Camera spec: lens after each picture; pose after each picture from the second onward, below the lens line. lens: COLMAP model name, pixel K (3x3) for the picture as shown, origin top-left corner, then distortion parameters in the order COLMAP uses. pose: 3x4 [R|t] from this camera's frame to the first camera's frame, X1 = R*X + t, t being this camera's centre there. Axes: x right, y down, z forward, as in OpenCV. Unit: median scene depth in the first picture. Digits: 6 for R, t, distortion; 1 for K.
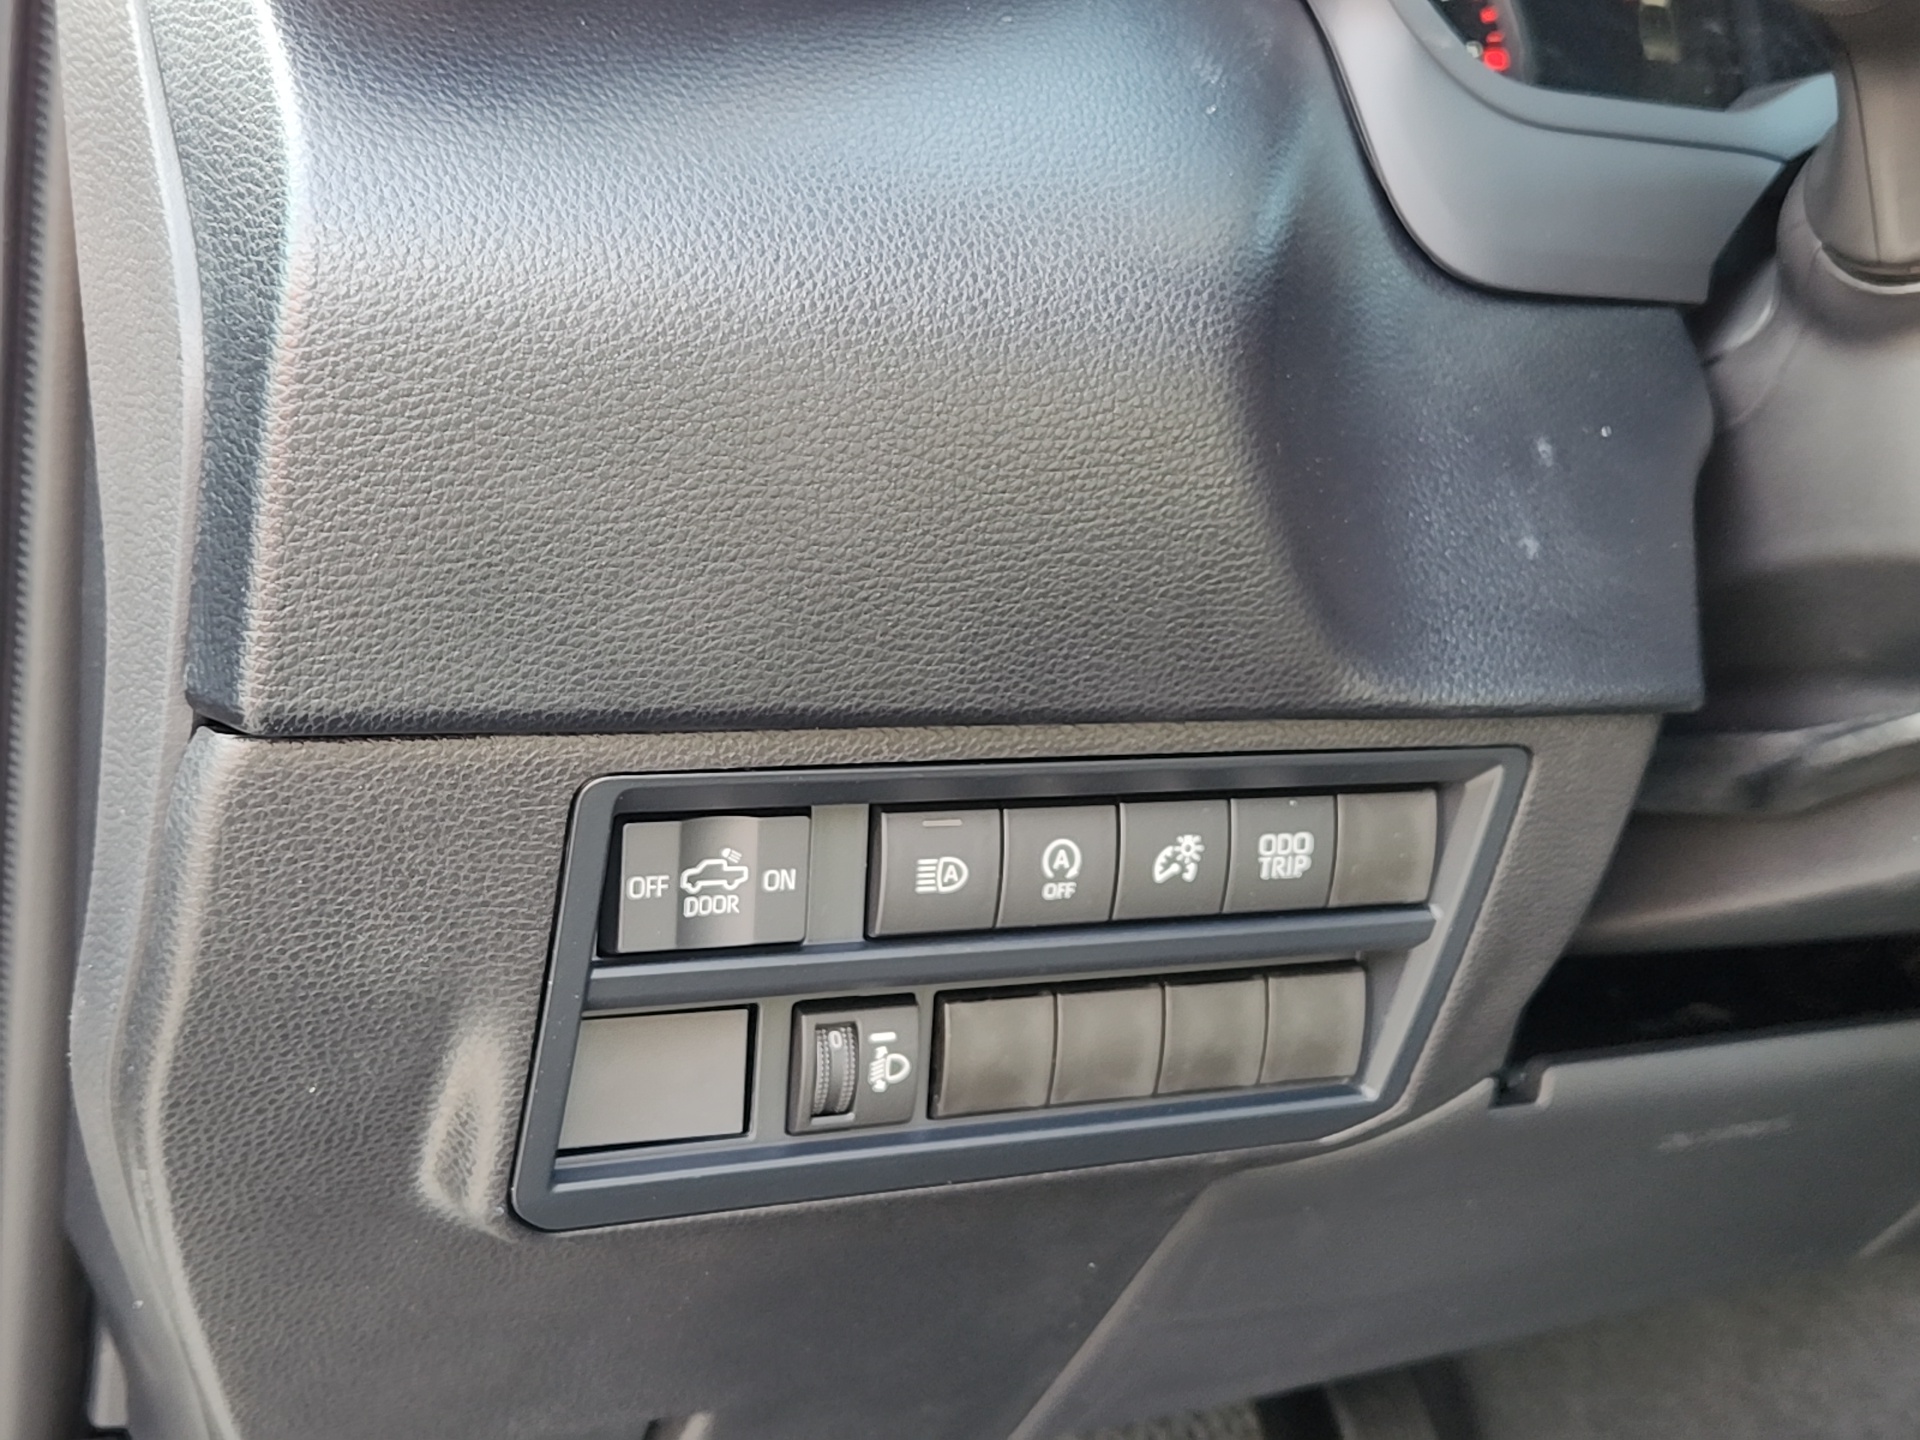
lens RADIAL K [[2646.3, 0, 960.0], [0, 2646.3, 720.0], [0, 0, 1]] dist [0.118822, -0.057488]
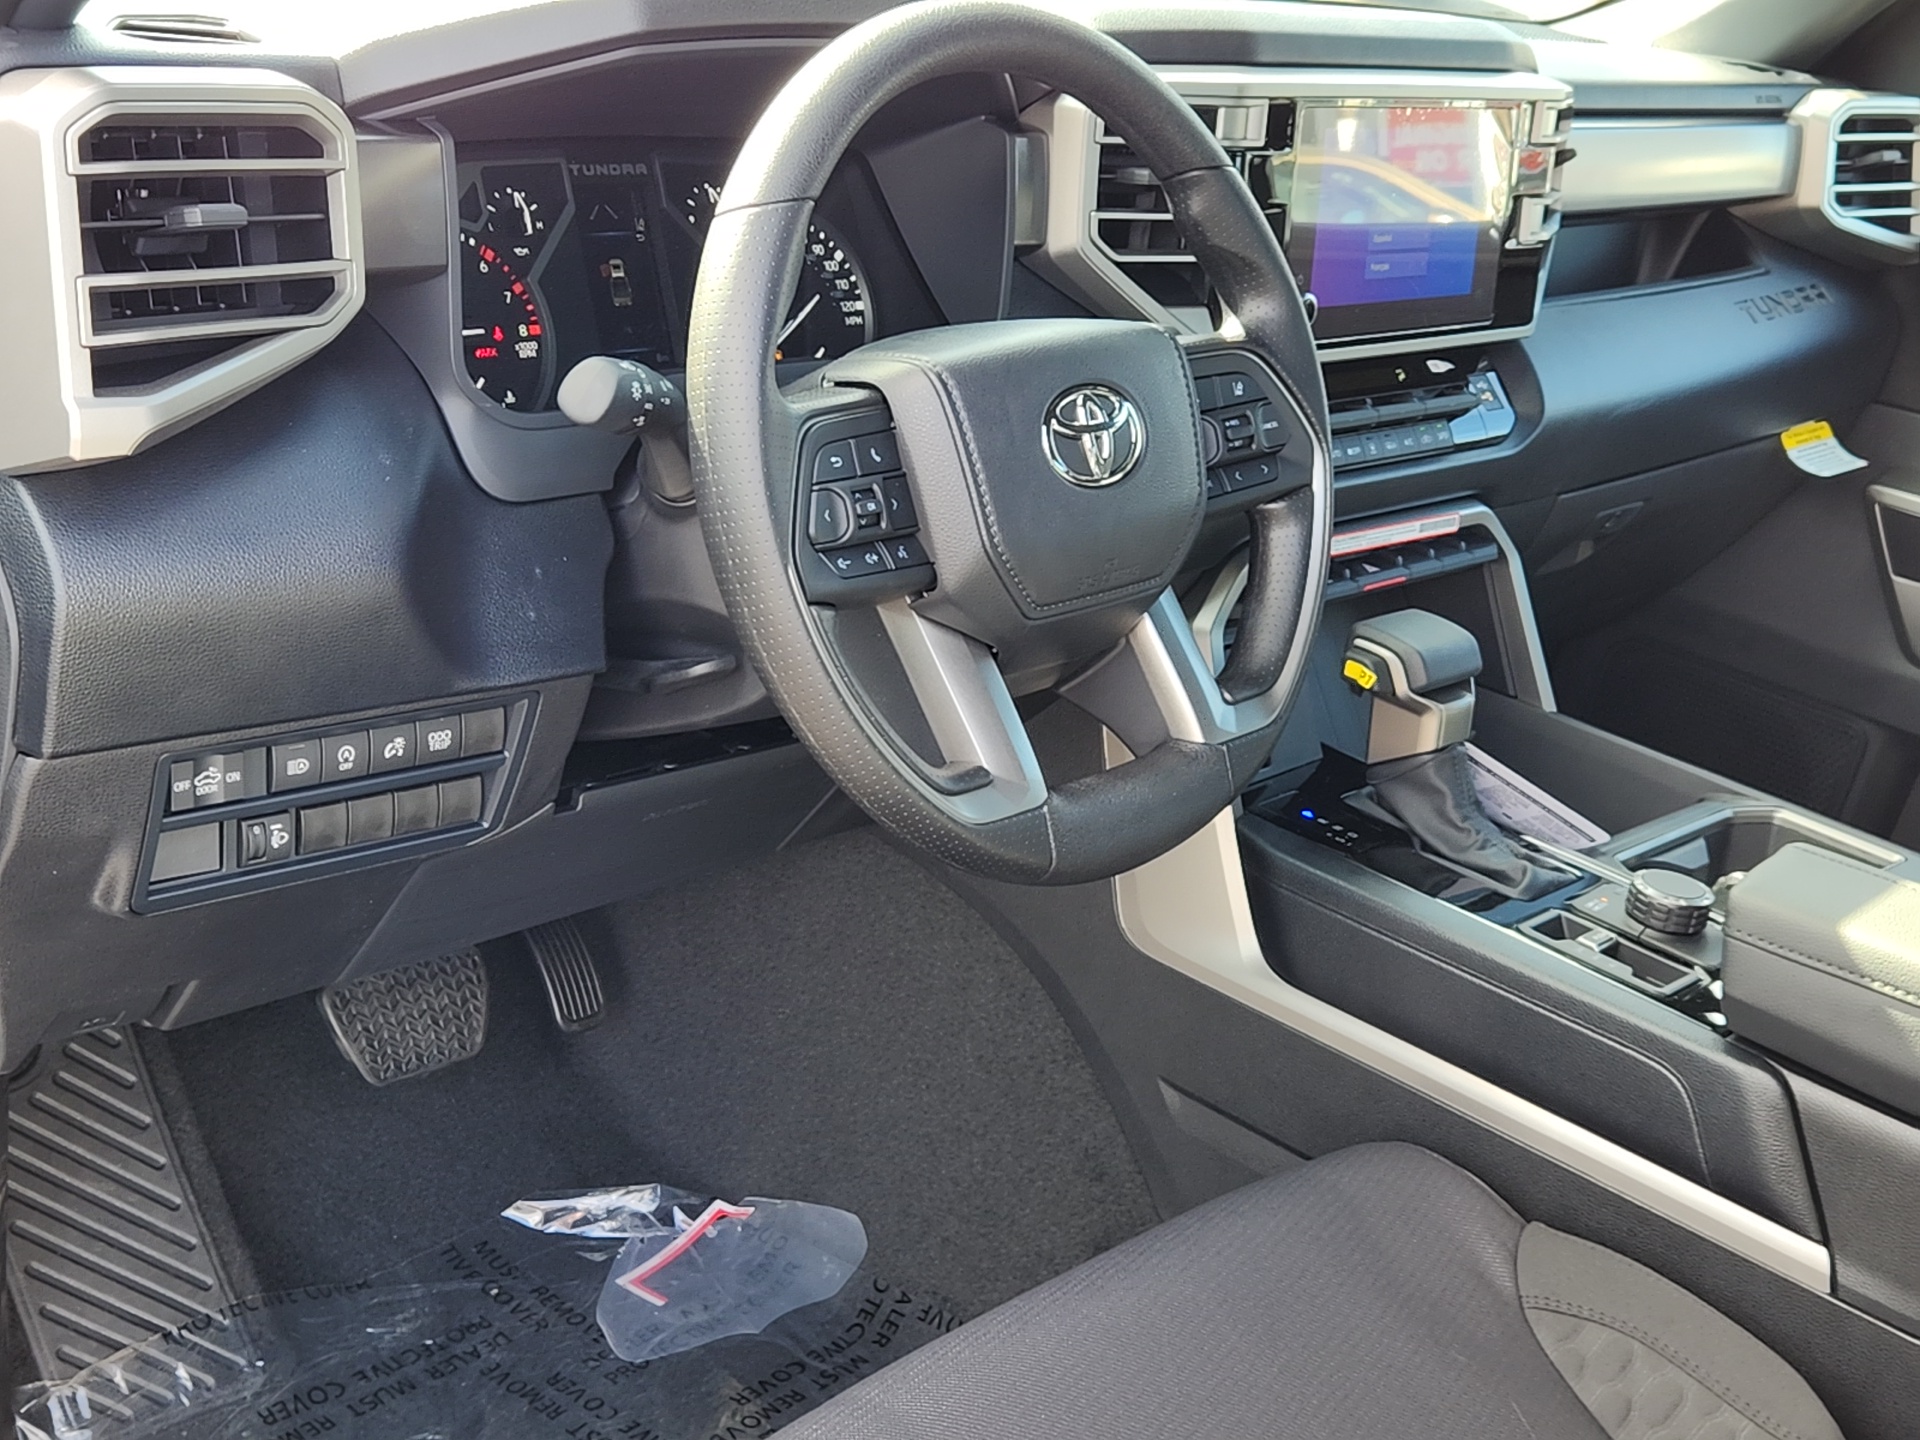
lens RADIAL K [[2646.3, 0, 960.0], [0, 2646.3, 720.0], [0, 0, 1]] dist [0.118822, -0.057488]
pose [[0.966801, -0.060471, 0.248274, -0.023452], [0.016958, 0.984638, 0.173785, -0.395730], [-0.254969, -0.163805, 0.952974, -1.505667]]
